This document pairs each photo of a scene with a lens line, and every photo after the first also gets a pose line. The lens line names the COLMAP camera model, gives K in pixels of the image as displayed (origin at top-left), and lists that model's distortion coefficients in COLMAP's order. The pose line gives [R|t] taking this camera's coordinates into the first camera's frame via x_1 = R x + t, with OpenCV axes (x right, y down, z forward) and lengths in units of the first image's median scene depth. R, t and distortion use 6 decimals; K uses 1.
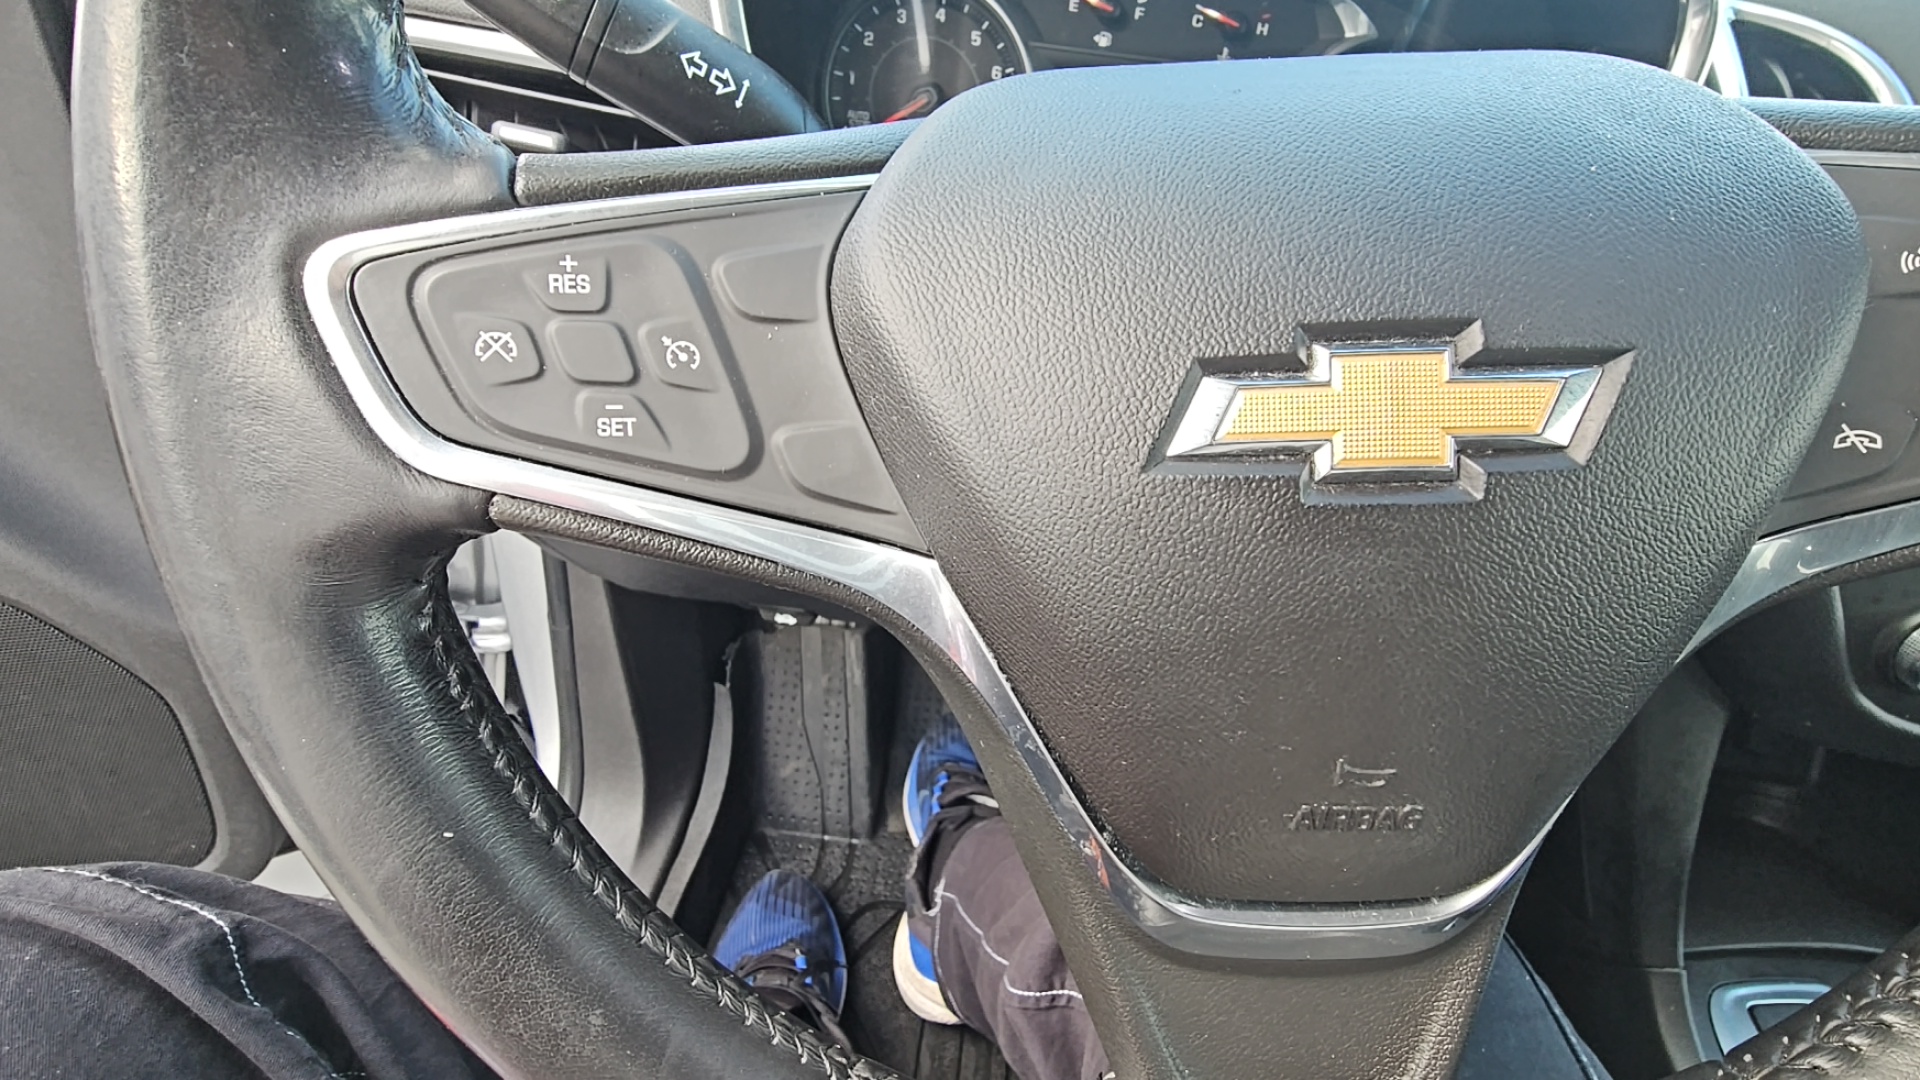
lens RADIAL K [[852.5, 0, 971.4], [0, 852.5, 547.8], [0, 0, 1]] dist [0.009529, -0.006840]
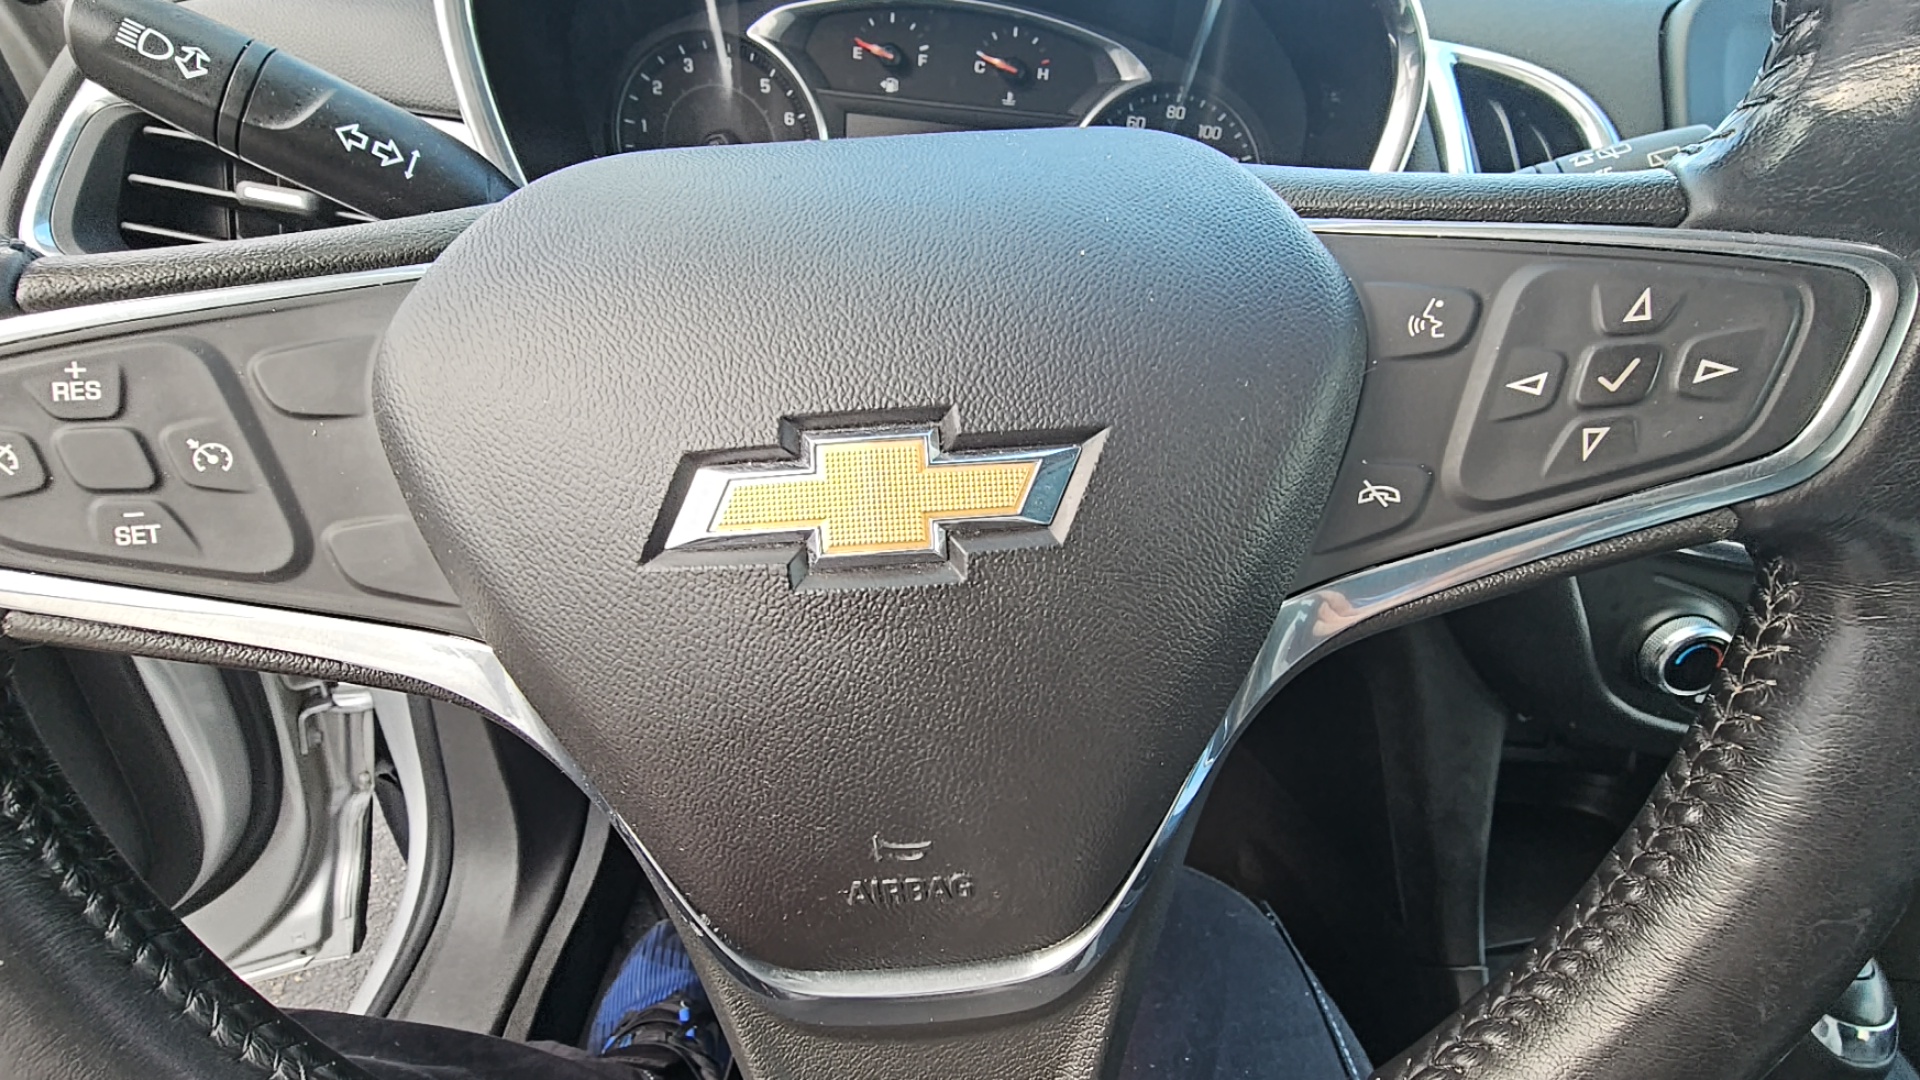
lens RADIAL K [[852.5, 0, 970.7], [0, 852.5, 549.6], [0, 0, 1]] dist [0.009529, -0.006840]
pose [[0.997140, -0.046531, 0.059549, 0.430180], [0.047635, 0.998716, -0.017256, -0.058553], [-0.058669, 0.020043, 0.998076, -0.019050]]
